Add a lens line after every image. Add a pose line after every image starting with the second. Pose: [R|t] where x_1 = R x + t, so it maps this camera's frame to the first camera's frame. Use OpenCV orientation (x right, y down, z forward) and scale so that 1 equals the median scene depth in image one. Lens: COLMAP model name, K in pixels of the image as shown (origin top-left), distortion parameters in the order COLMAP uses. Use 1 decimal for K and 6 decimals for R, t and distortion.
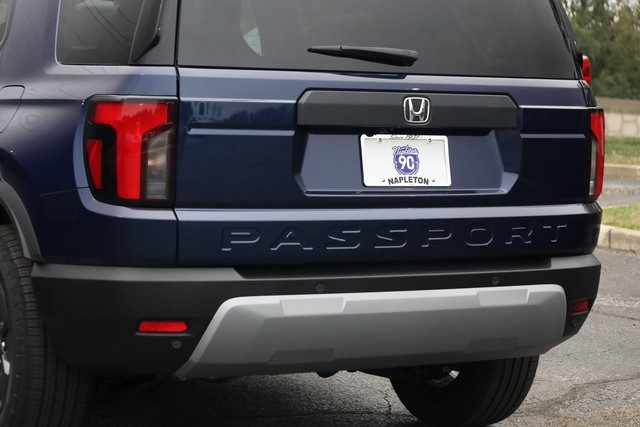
lens RADIAL K [[1768.7, 0, 320.0], [0, 1768.7, 213.4], [0, 0, 1]] dist [0.076201, 0.000000]
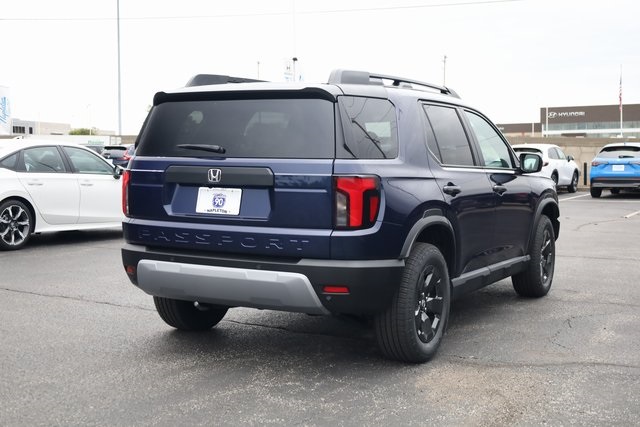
lens RADIAL K [[928.4, 0, 320.3], [0, 928.4, 213.6], [0, 0, 1]] dist [-0.022436, 0.000000]
pose [[0.471446, 0.026156, -0.881507, 1.017049], [-0.069228, 0.997573, -0.007424, -0.015662], [0.879174, 0.064525, 0.472113, 0.604343]]
